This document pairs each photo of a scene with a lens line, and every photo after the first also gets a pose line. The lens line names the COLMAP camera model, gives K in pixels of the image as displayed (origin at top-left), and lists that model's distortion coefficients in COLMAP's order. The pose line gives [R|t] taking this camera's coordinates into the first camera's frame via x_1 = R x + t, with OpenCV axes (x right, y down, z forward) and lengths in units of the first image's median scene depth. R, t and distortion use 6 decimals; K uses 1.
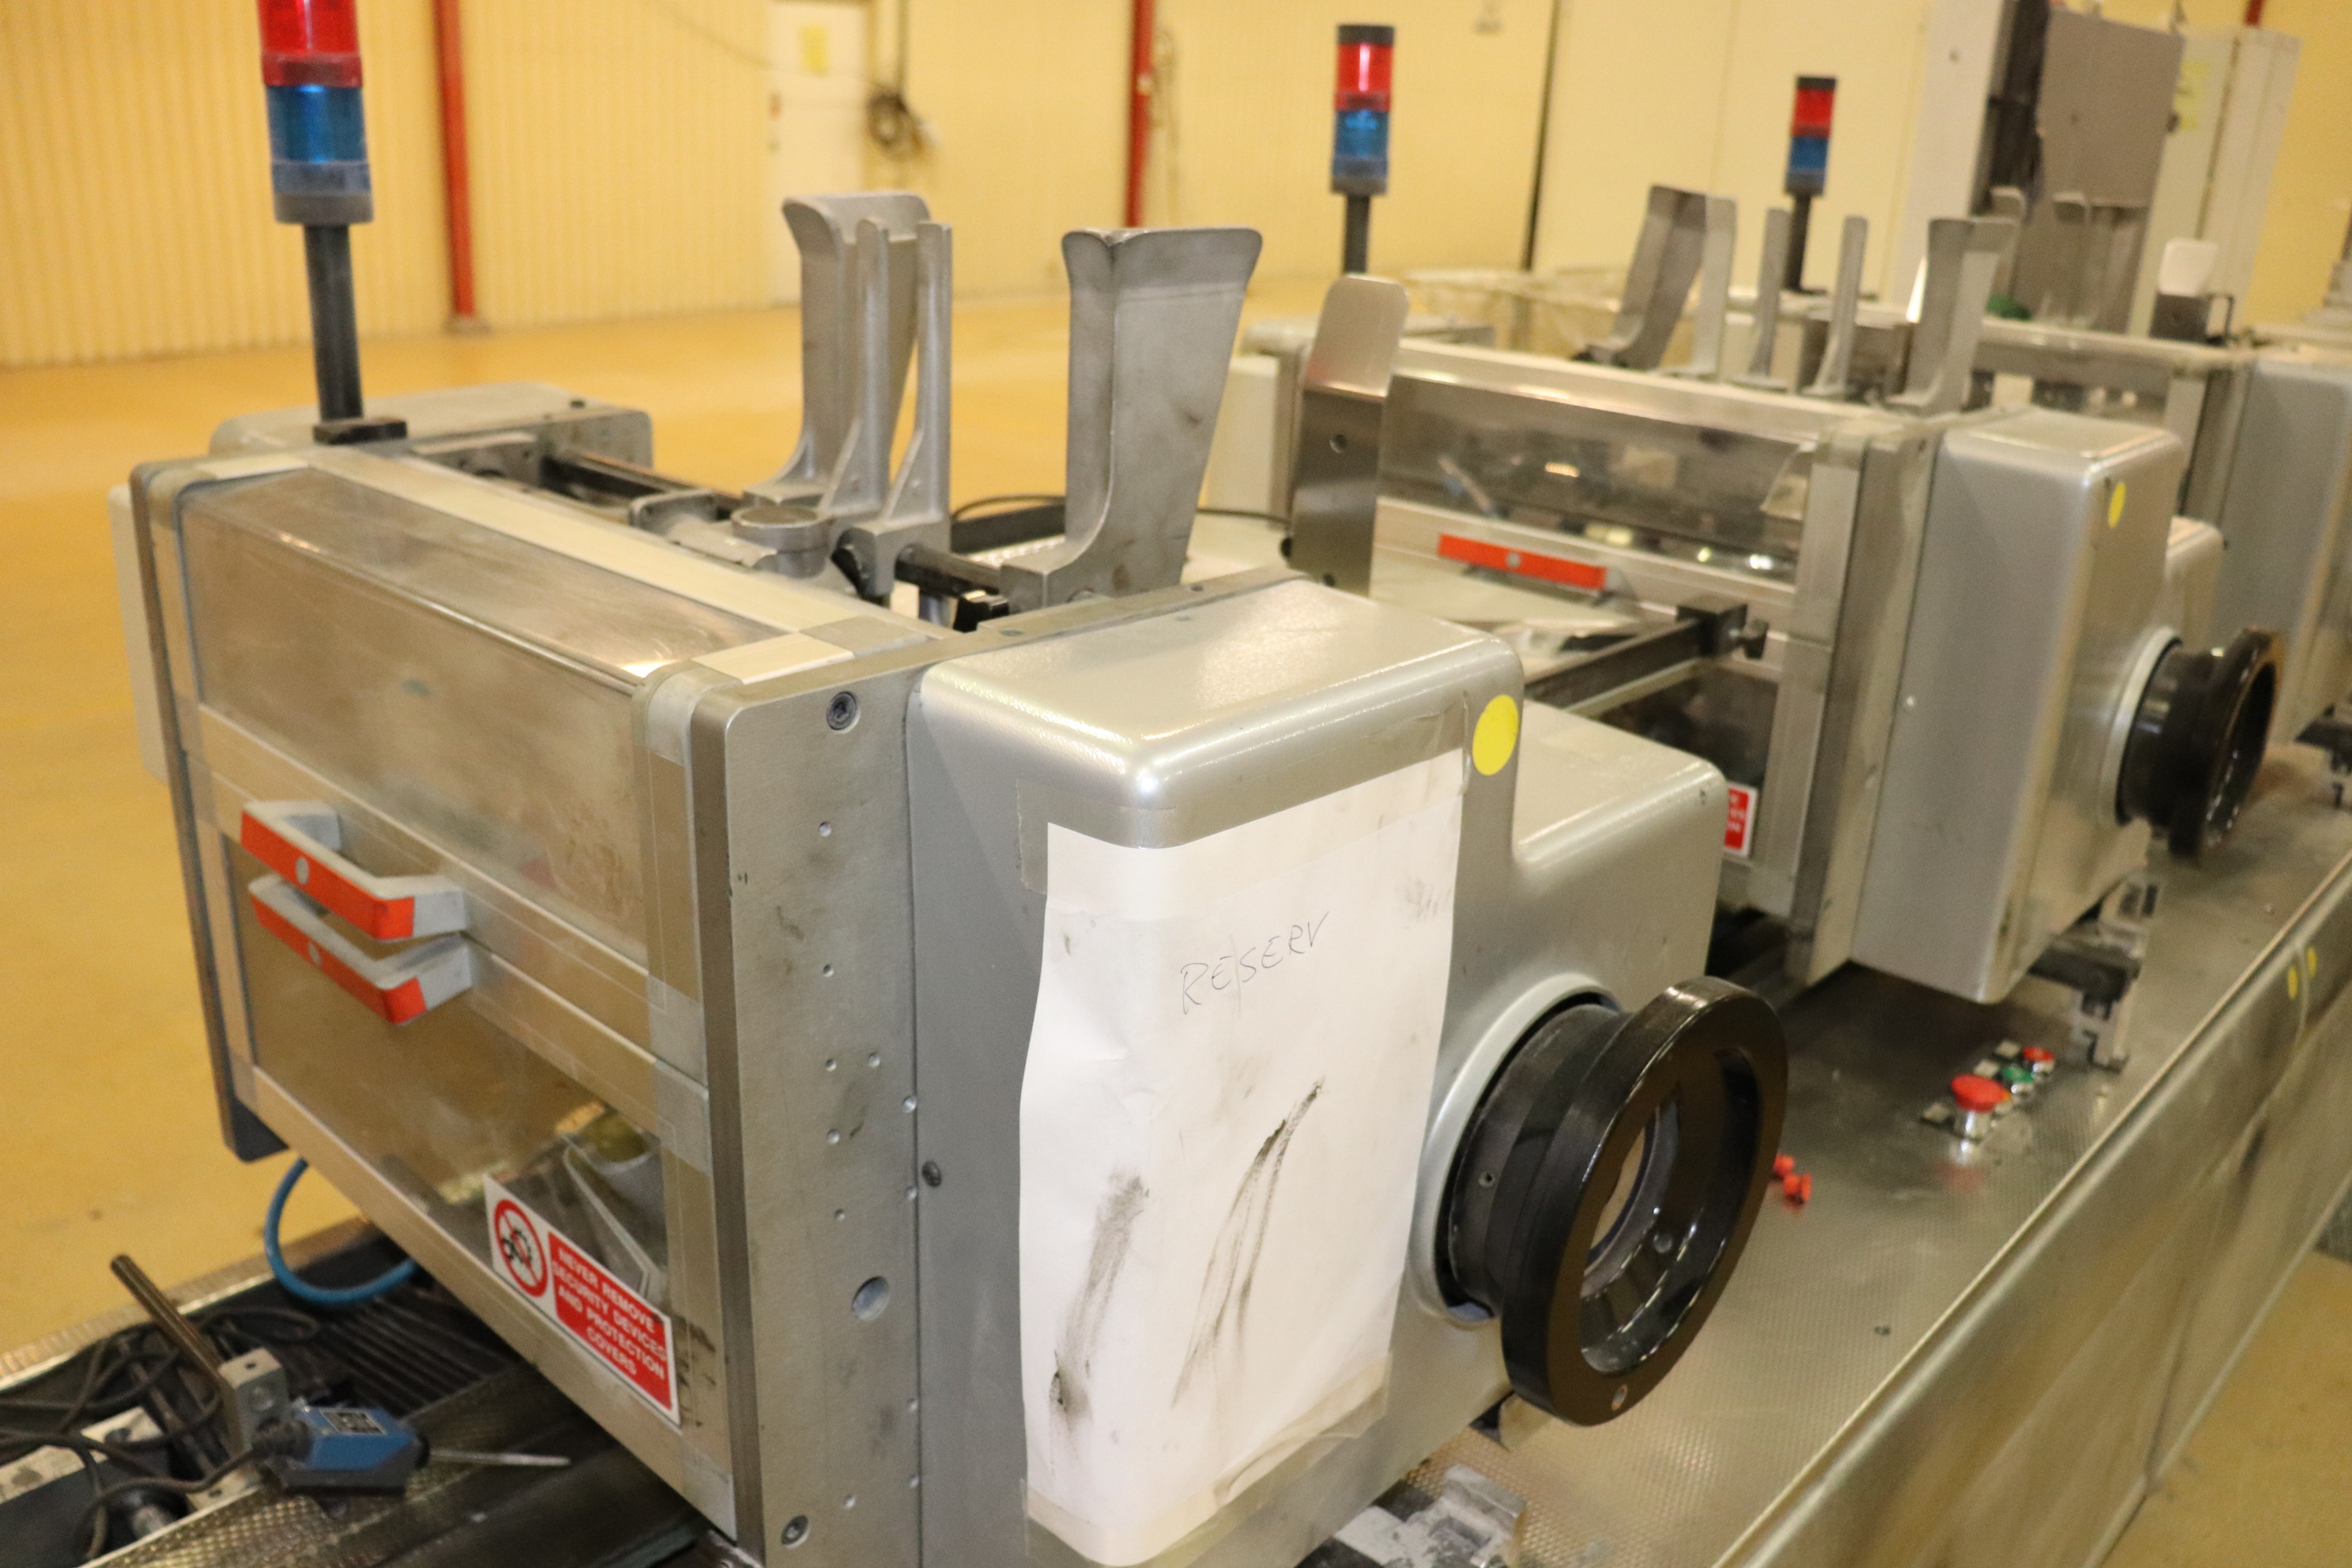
lens RADIAL K [[1954.5, 0, 1182.8], [0, 1954.5, 789.3], [0, 0, 1]] dist [-0.185566, 0.169046]
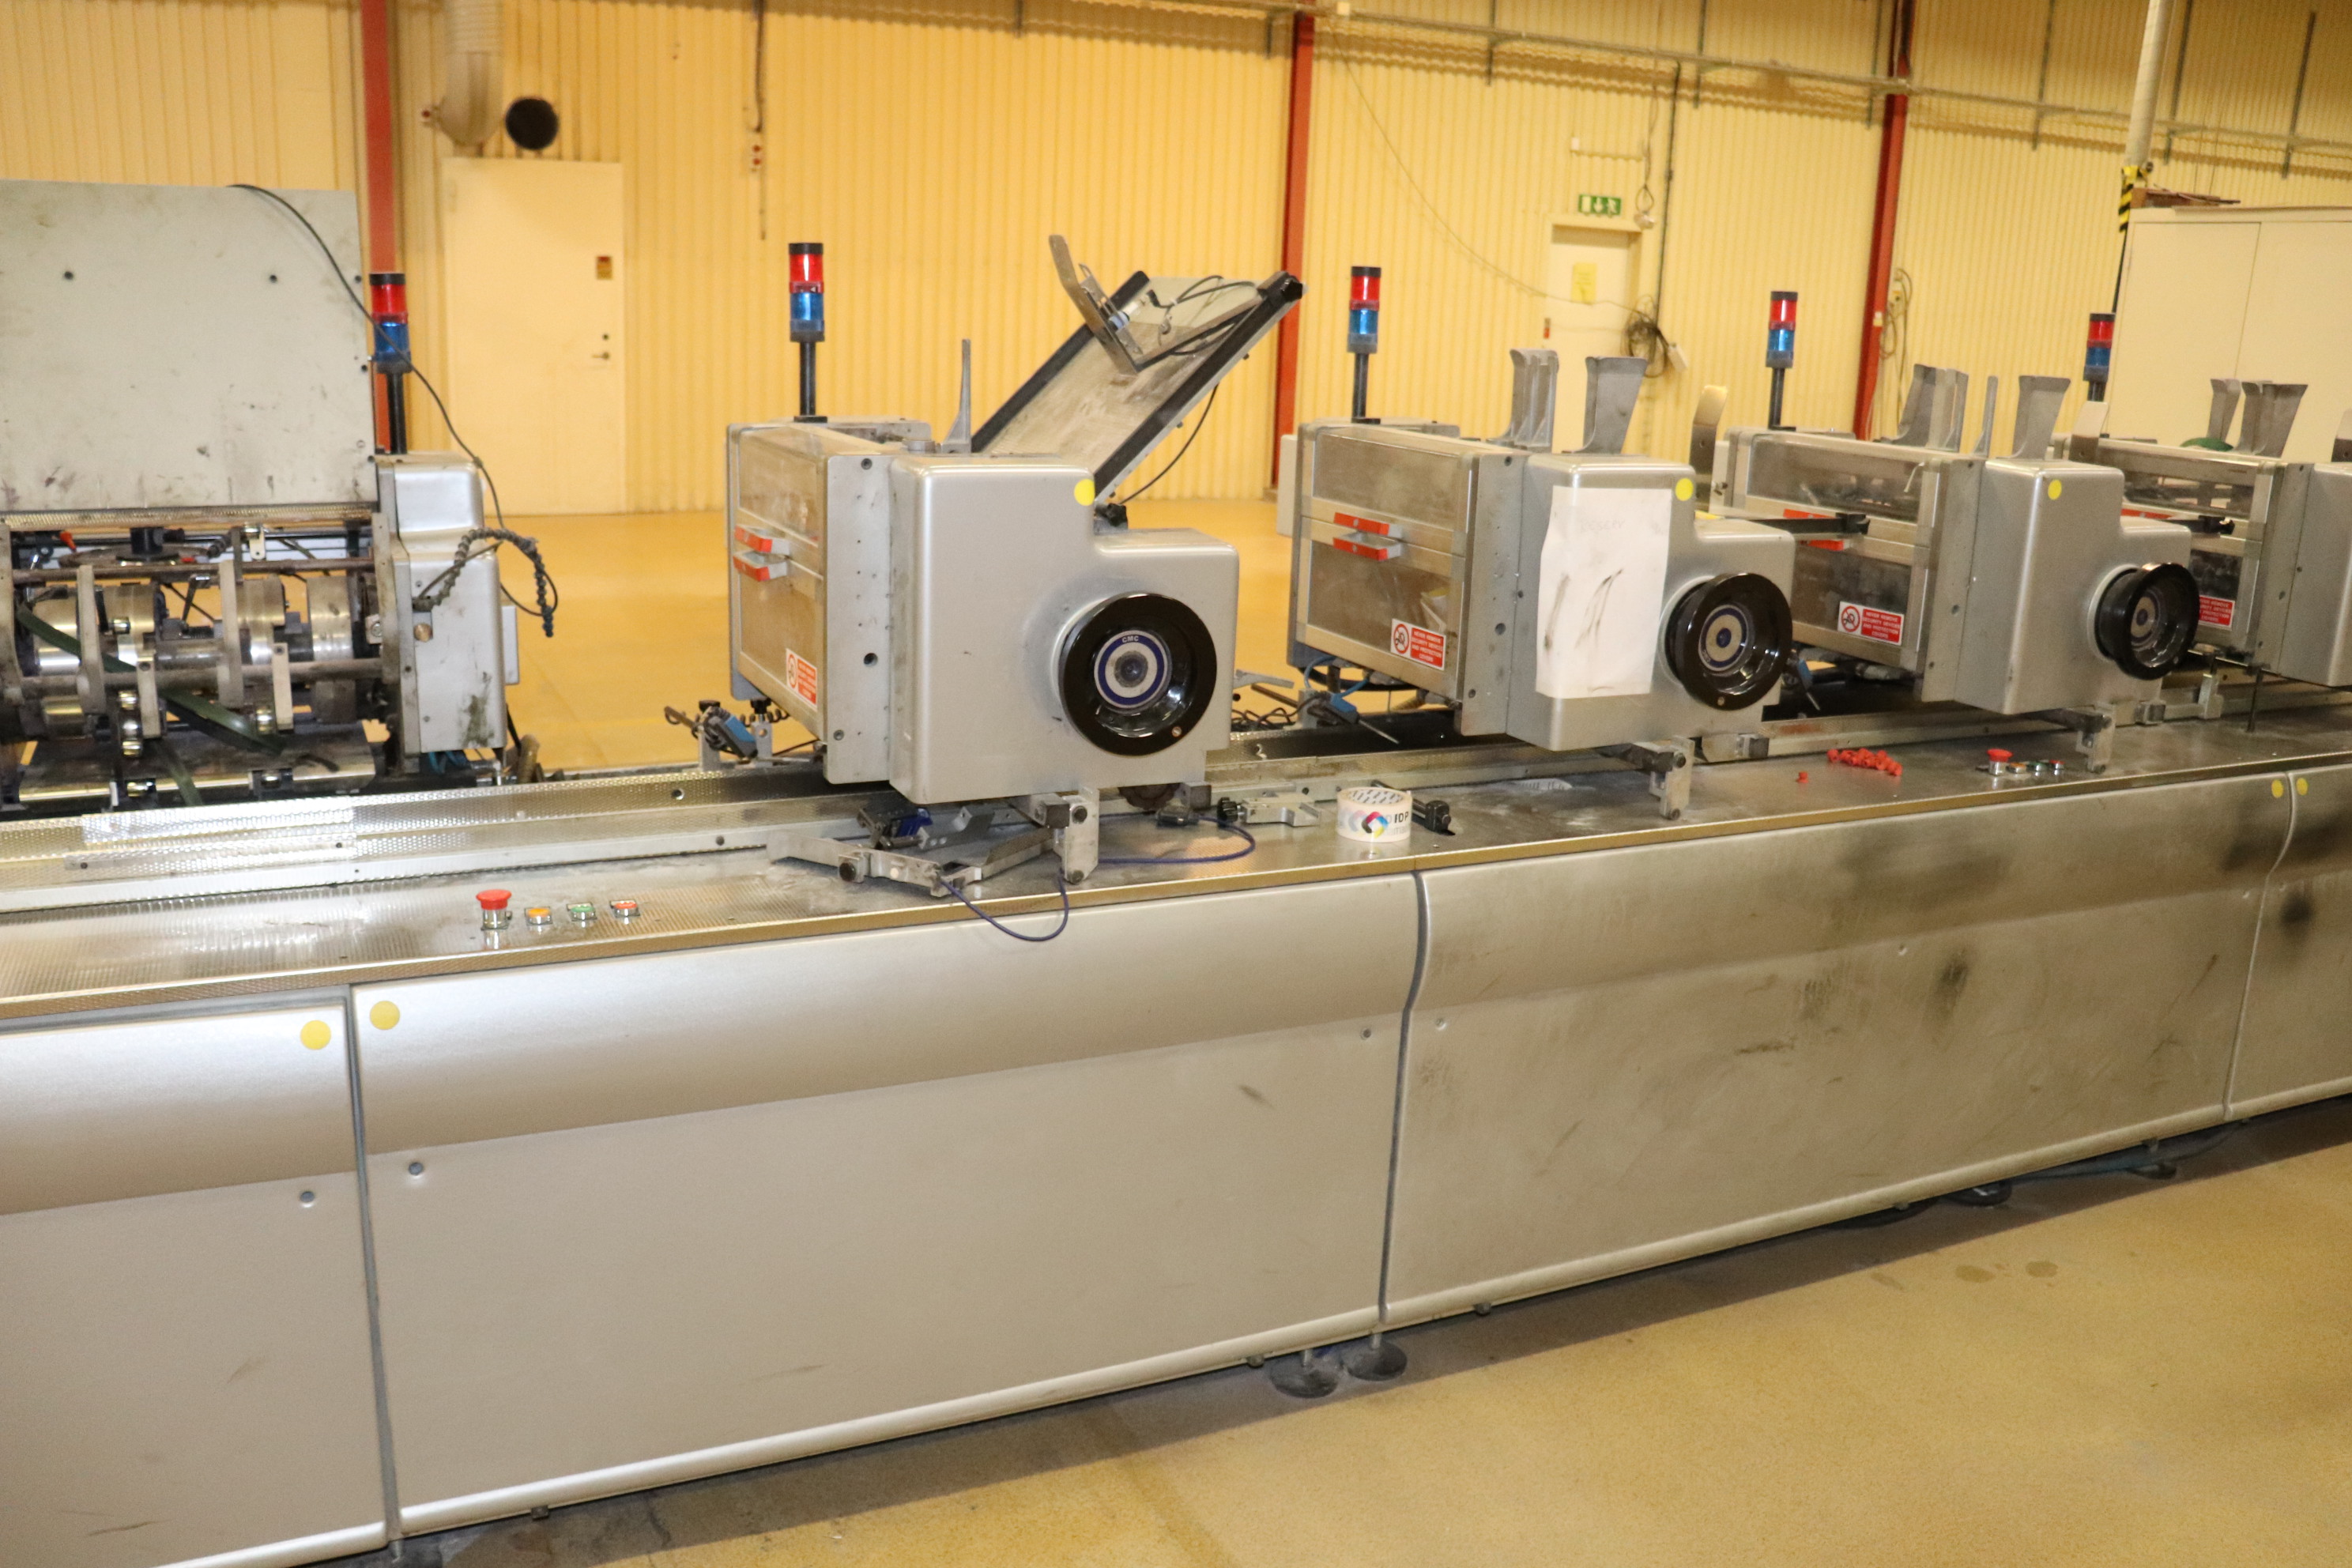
lens RADIAL K [[1954.5, 0, 1182.8], [0, 1954.5, 789.3], [0, 0, 1]] dist [-0.185566, 0.169046]
pose [[0.925438, 0.084135, -0.369440, 0.533802], [-0.124696, 0.988349, -0.087276, 0.764626], [0.357793, 0.126836, 0.925147, -2.075510]]
